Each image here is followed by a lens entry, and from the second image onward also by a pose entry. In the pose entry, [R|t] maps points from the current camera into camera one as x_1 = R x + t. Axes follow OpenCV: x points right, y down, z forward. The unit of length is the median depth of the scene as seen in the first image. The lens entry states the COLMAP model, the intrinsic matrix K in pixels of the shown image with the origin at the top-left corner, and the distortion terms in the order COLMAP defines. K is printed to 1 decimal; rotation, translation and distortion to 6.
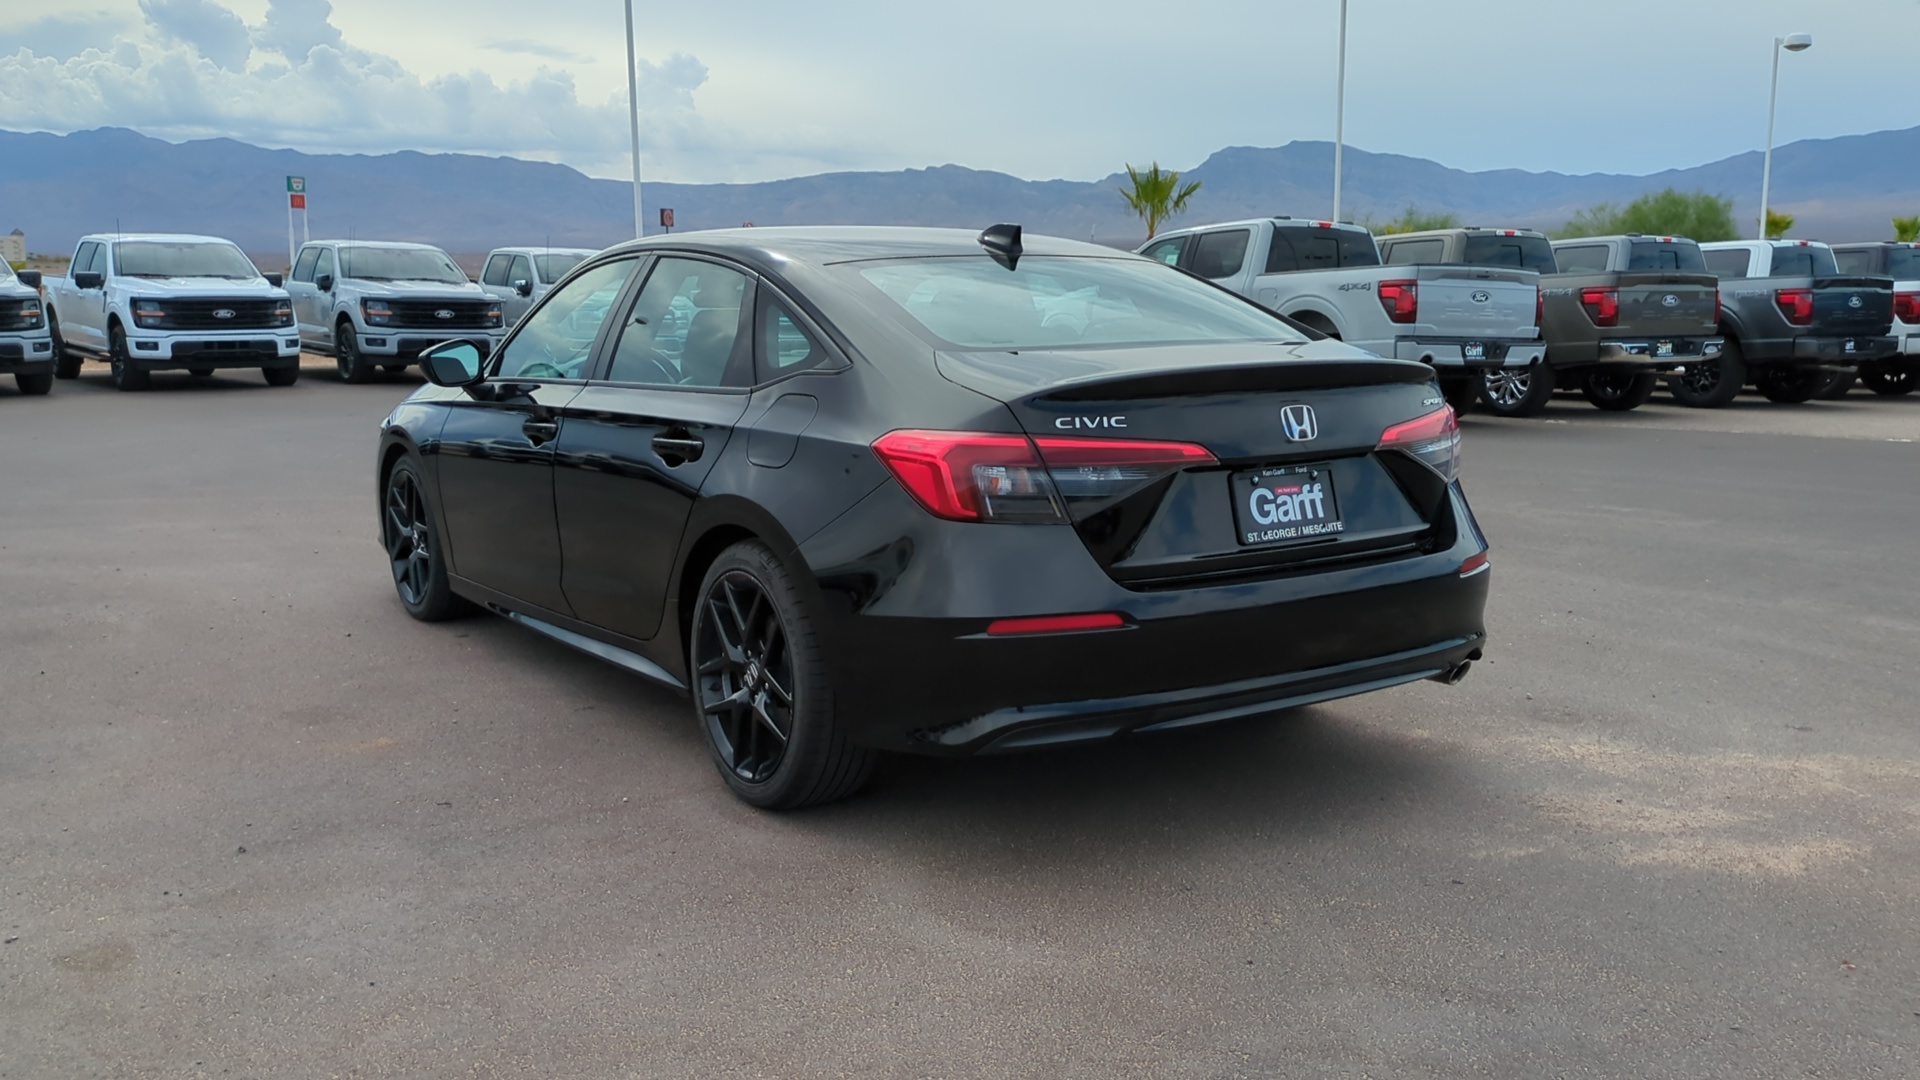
lens RADIAL K [[1666.6, 0, 970.0], [0, 1666.6, 555.0], [0, 0, 1]] dist [0.067985, -0.084755]
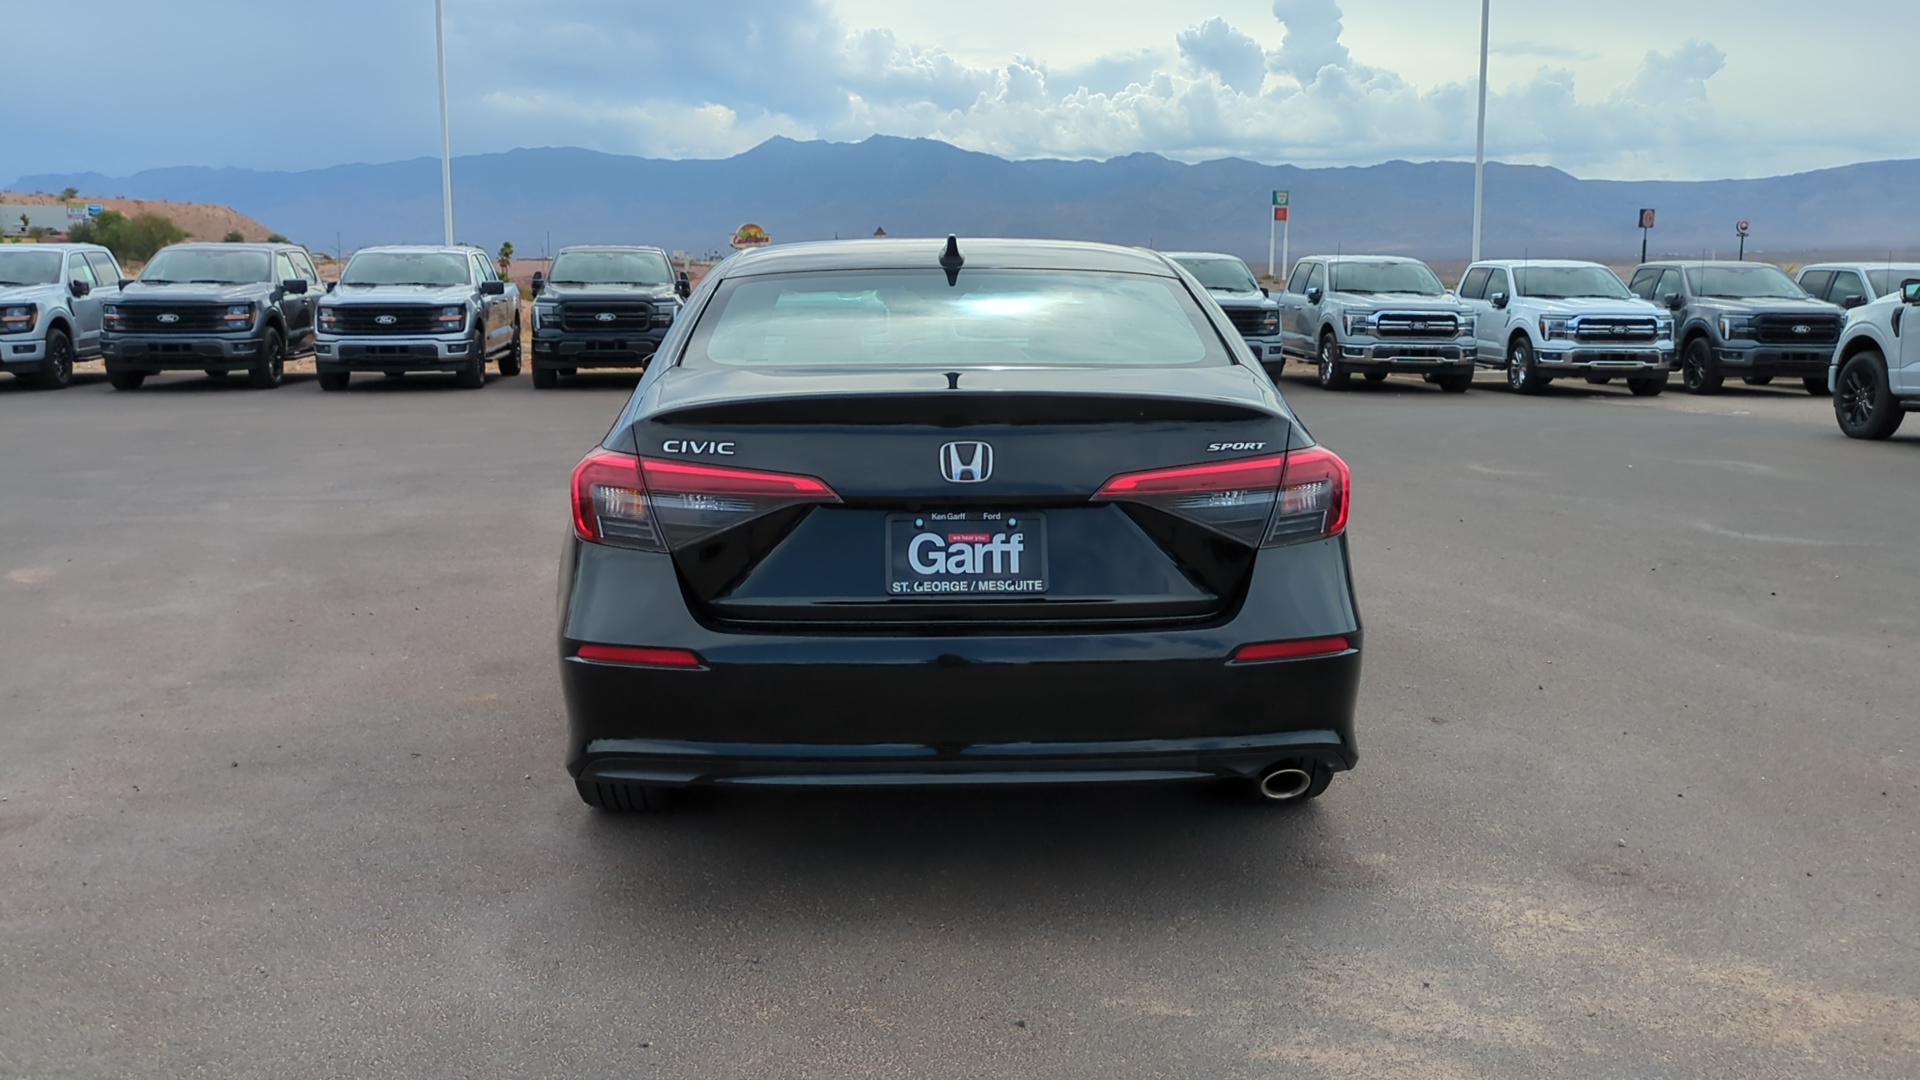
lens RADIAL K [[1666.6, 0, 970.0], [0, 1666.6, 555.0], [0, 0, 1]] dist [0.067985, -0.084755]
pose [[0.842459, 0.085981, -0.531855, 0.651808], [-0.087995, 0.995886, 0.021613, -0.048650], [0.531525, 0.028593, 0.846560, 0.262630]]
